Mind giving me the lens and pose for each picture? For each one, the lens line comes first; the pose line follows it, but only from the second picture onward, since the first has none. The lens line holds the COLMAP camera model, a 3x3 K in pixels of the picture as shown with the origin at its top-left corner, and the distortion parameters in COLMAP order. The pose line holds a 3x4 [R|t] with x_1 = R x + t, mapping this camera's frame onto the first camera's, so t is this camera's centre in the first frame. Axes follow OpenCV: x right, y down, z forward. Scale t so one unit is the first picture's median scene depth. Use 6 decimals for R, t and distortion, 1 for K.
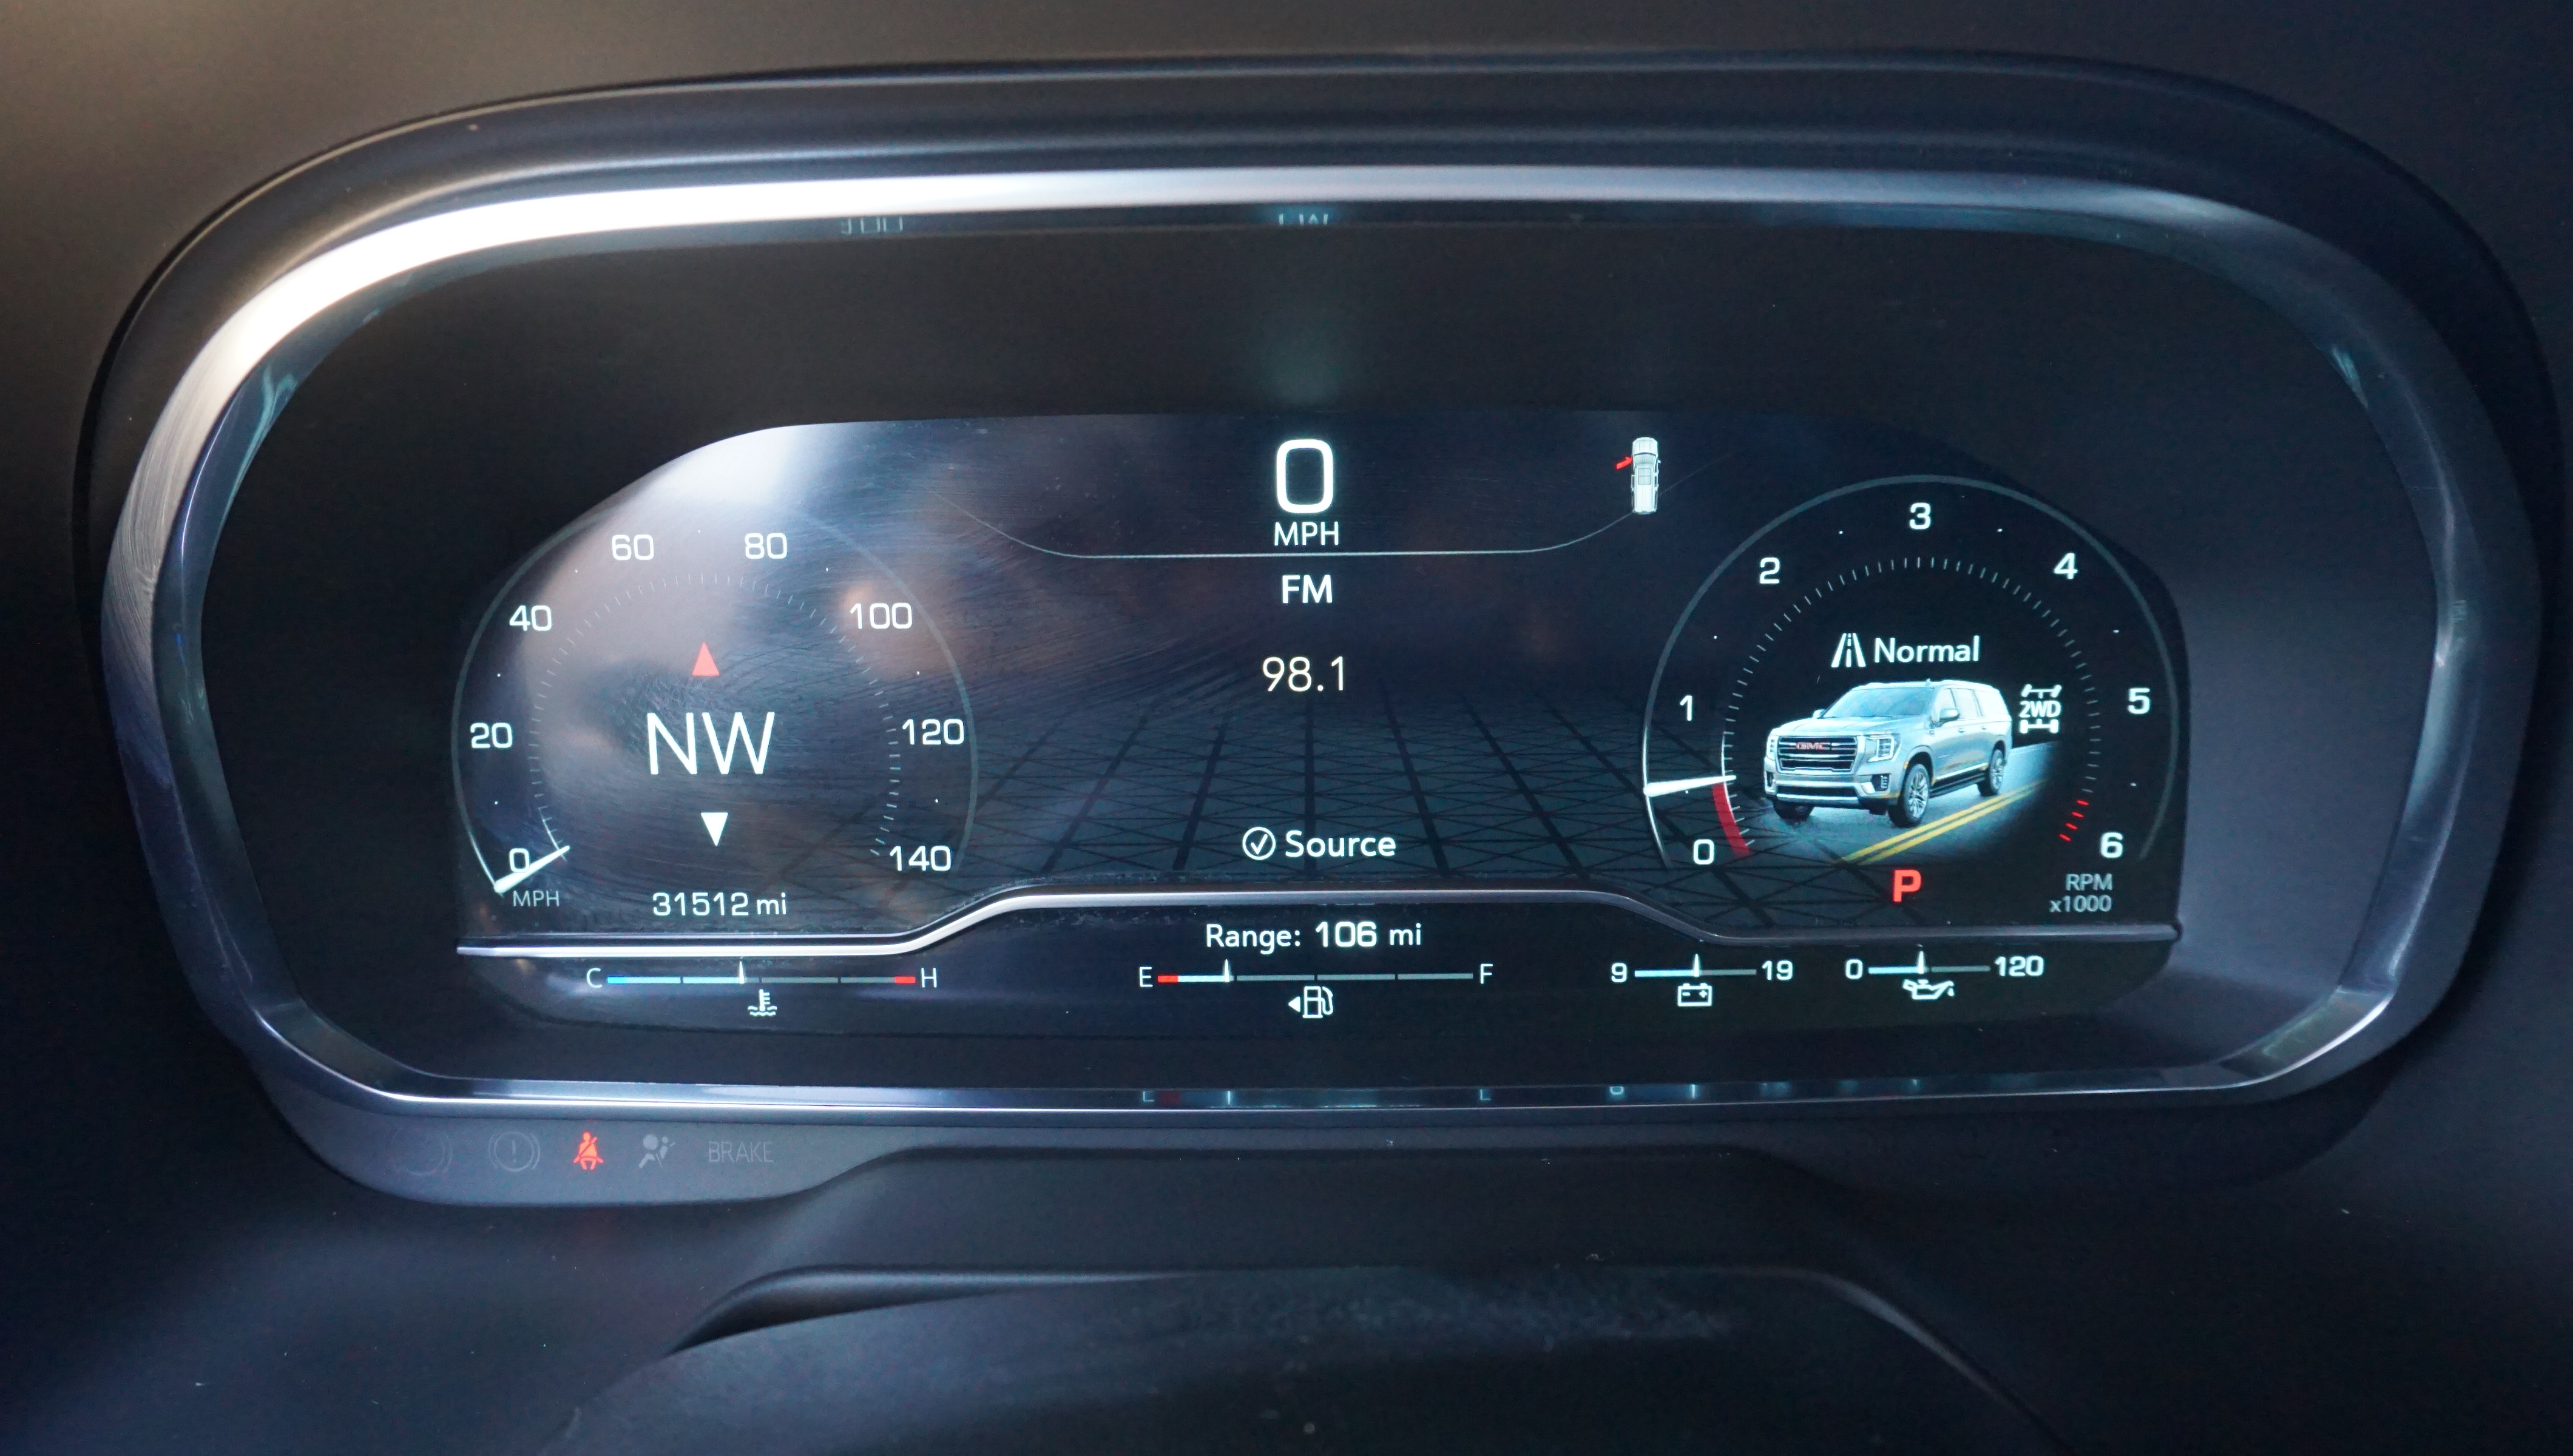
lens RADIAL K [[1738.1, 0, 1278.6], [0, 1738.1, 687.6], [0, 0, 1]] dist [-0.046387, 0.035241]
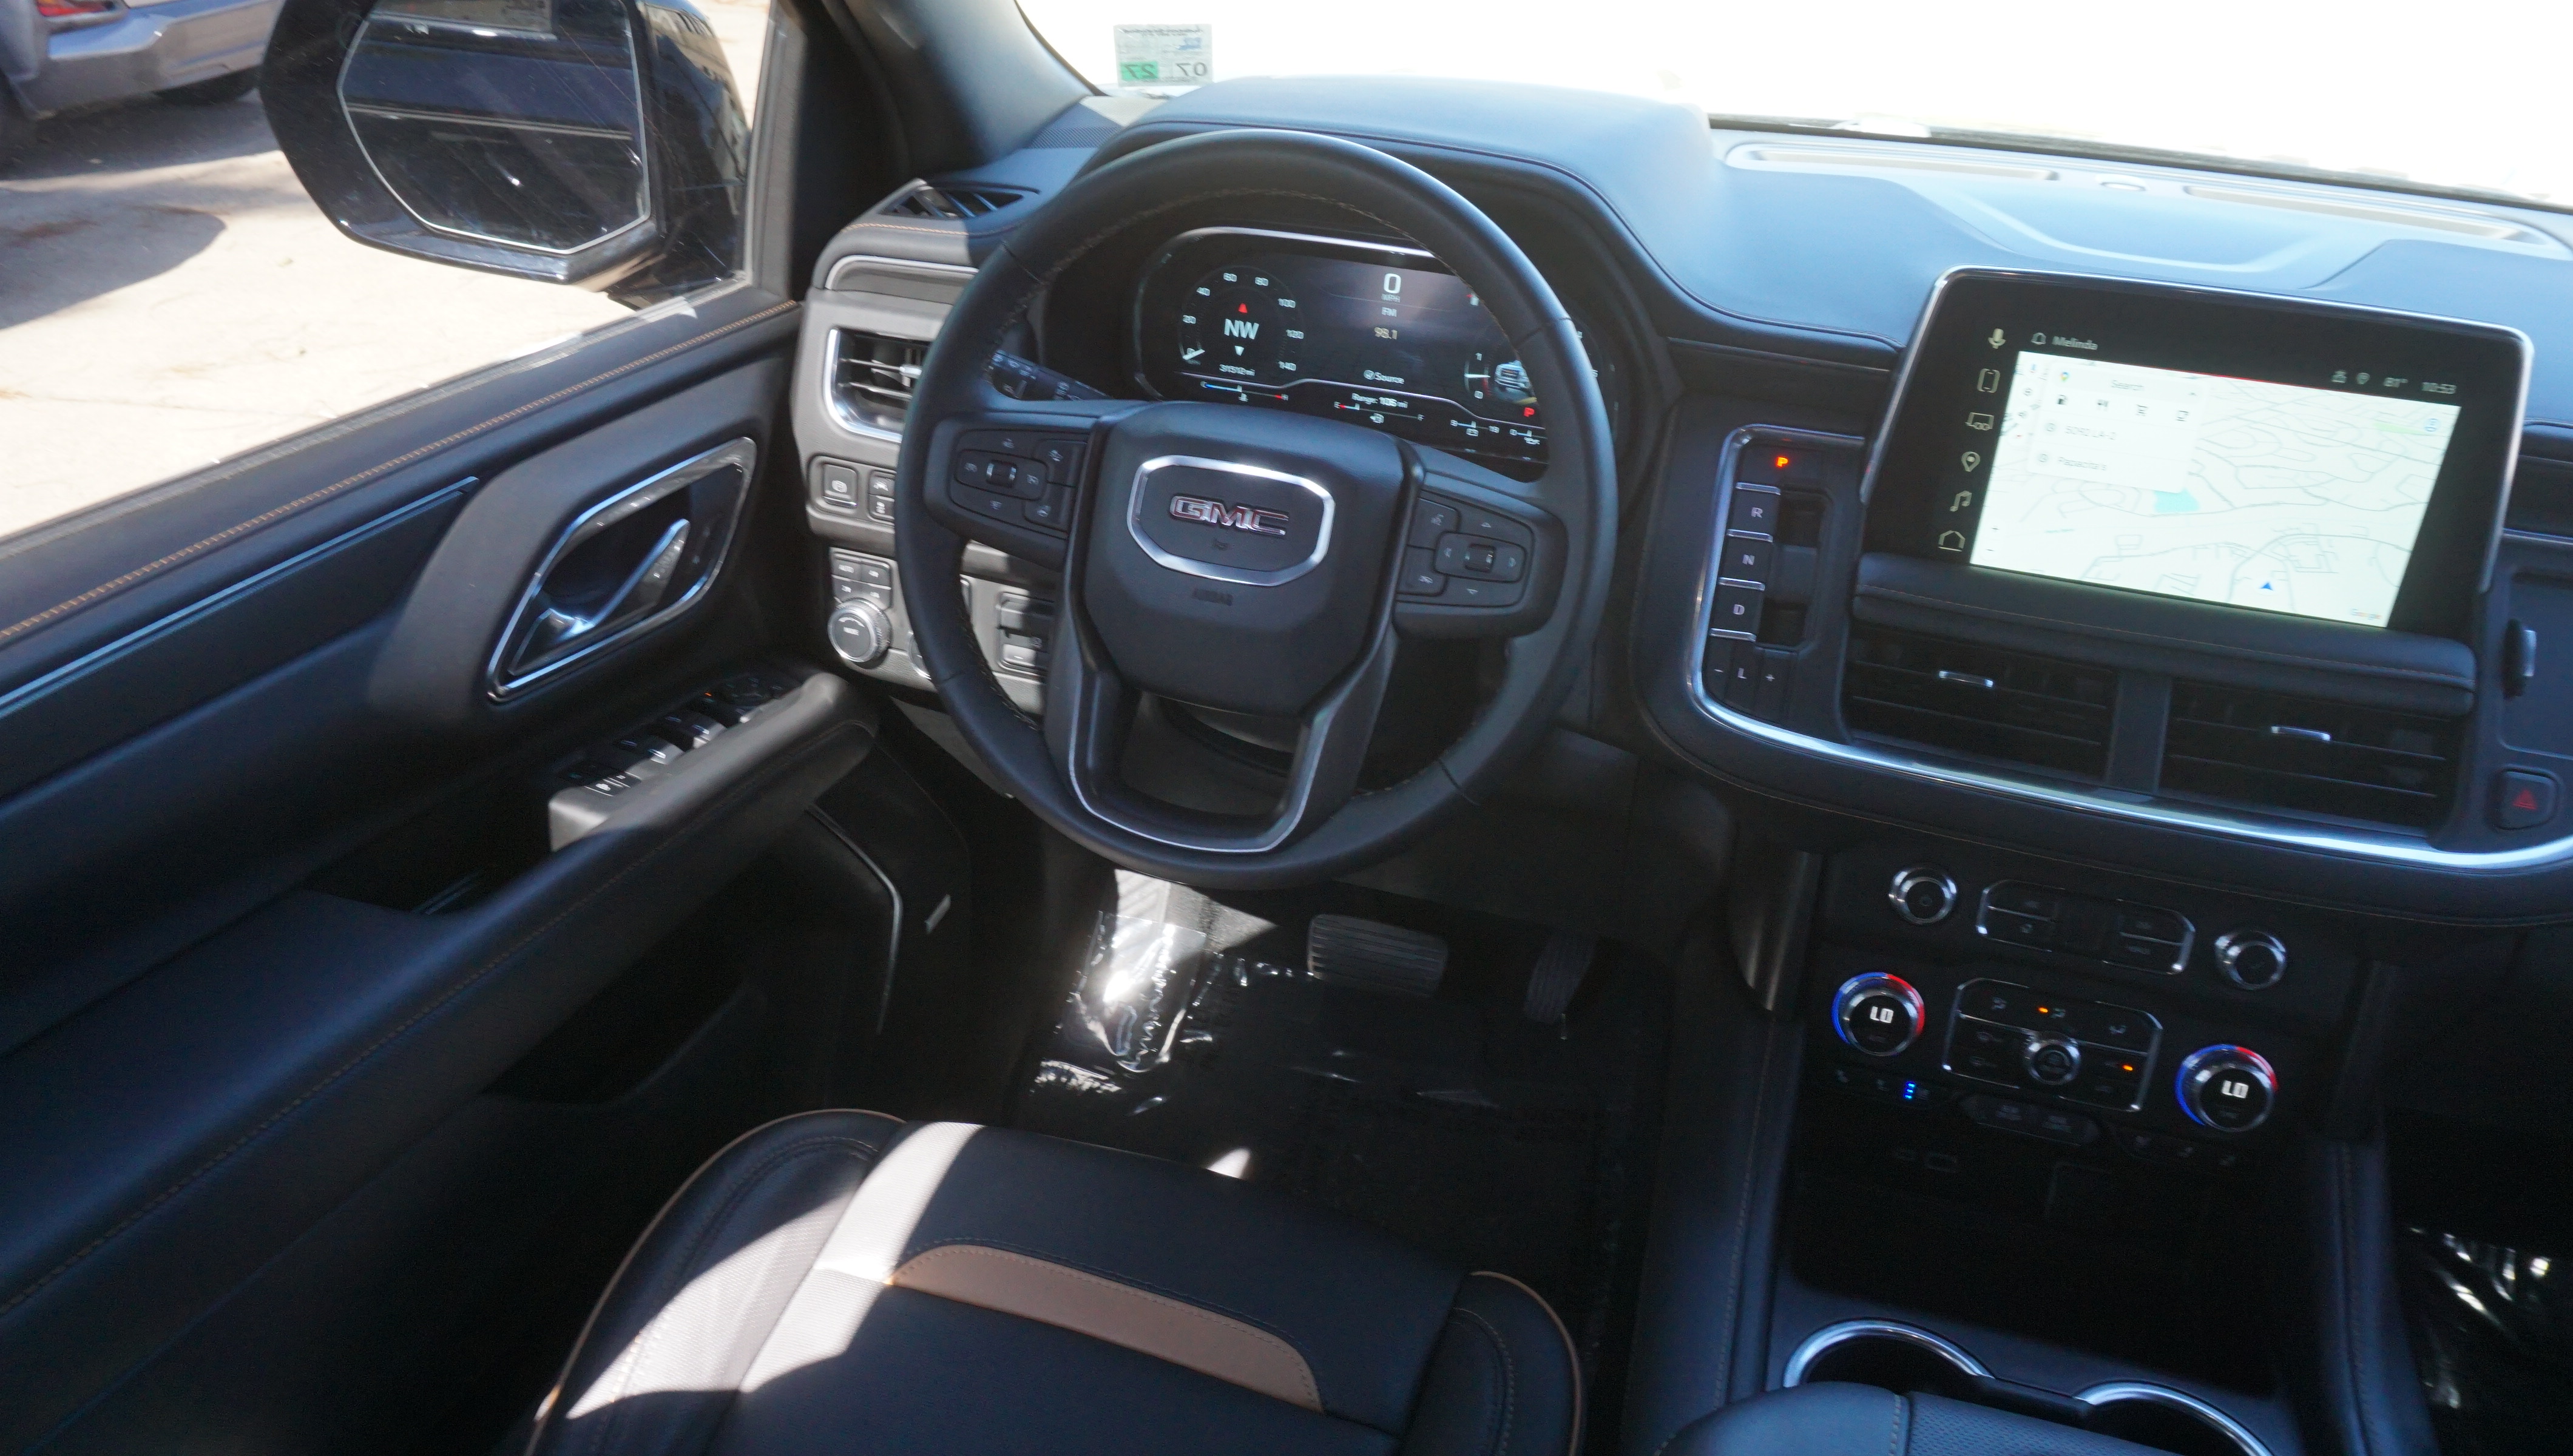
lens RADIAL K [[1738.1, 0, 1288.1], [0, 1738.1, 720.6], [0, 0, 1]] dist [-0.046387, 0.035241]
pose [[0.951957, 0.200445, -0.231516, 0.888488], [-0.153712, 0.966643, 0.204875, 0.070084], [0.264860, -0.159446, 0.951013, -2.943147]]
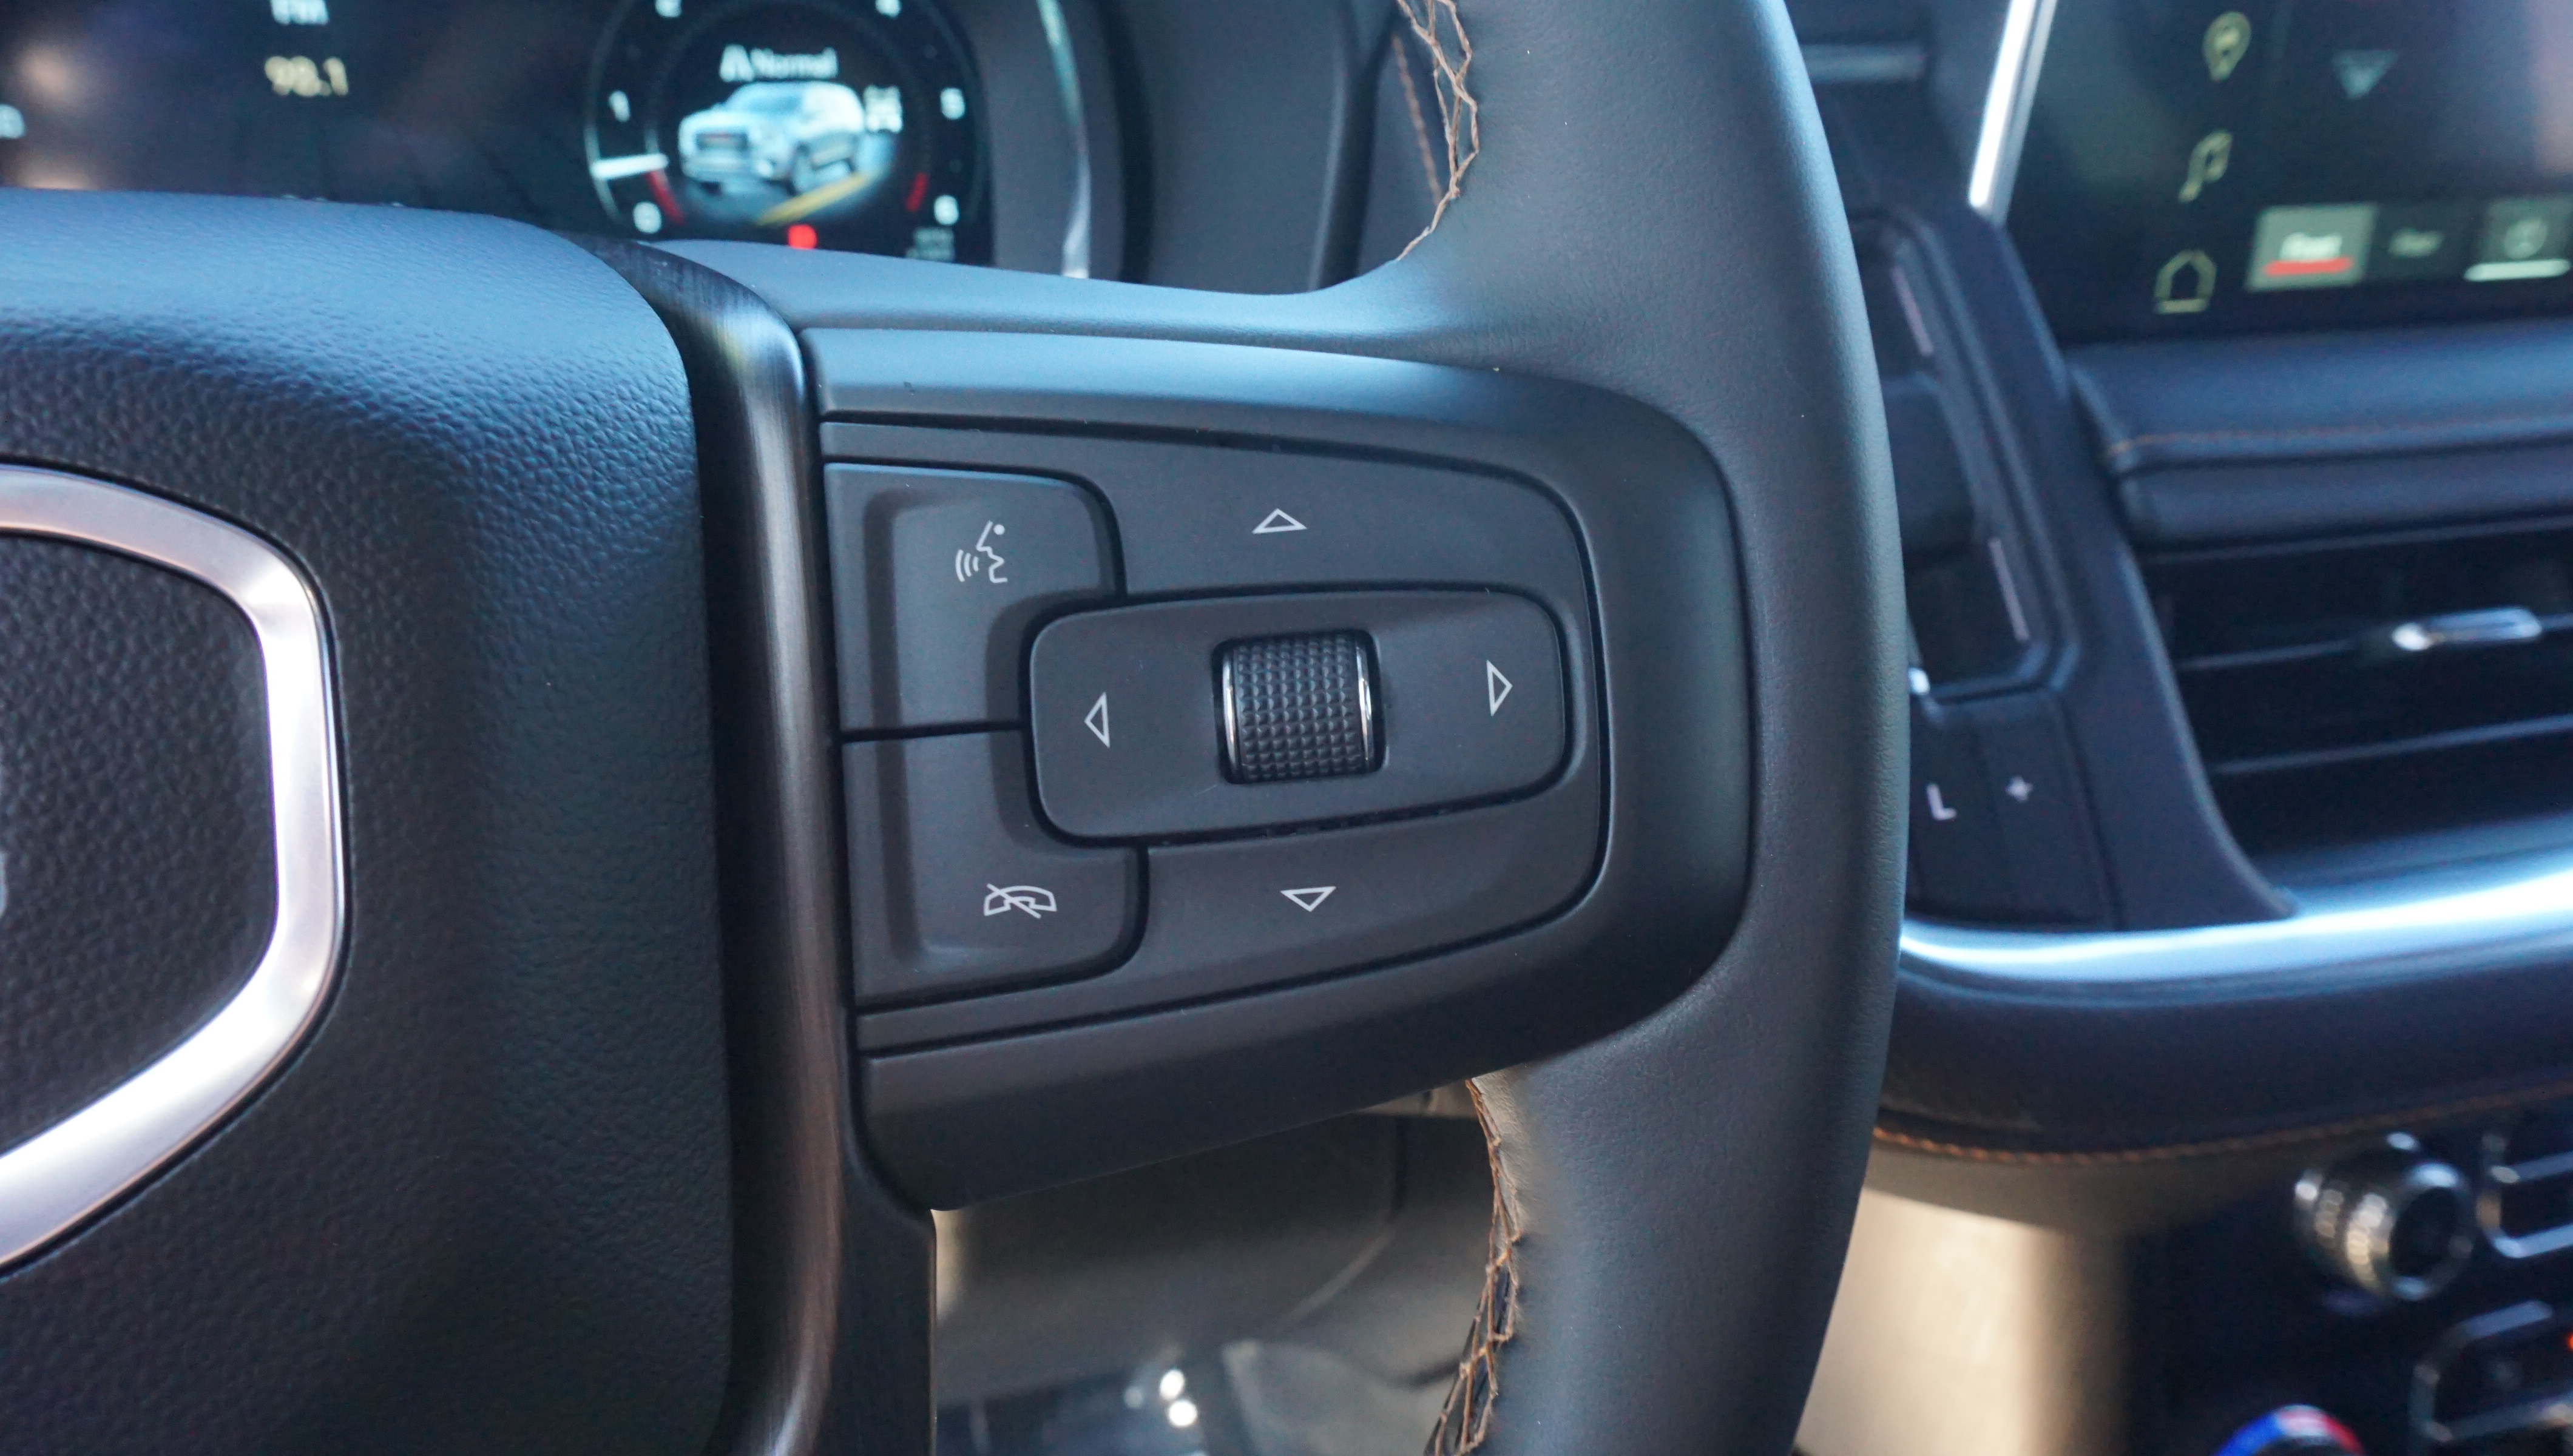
lens RADIAL K [[1738.1, 0, 1289.3], [0, 1738.1, 710.2], [0, 0, 1]] dist [-0.046387, 0.035241]
pose [[0.955300, -0.089374, 0.281806, 0.312252], [0.044736, 0.985934, 0.161036, 0.283865], [-0.292235, -0.141231, 0.945861, -0.508387]]
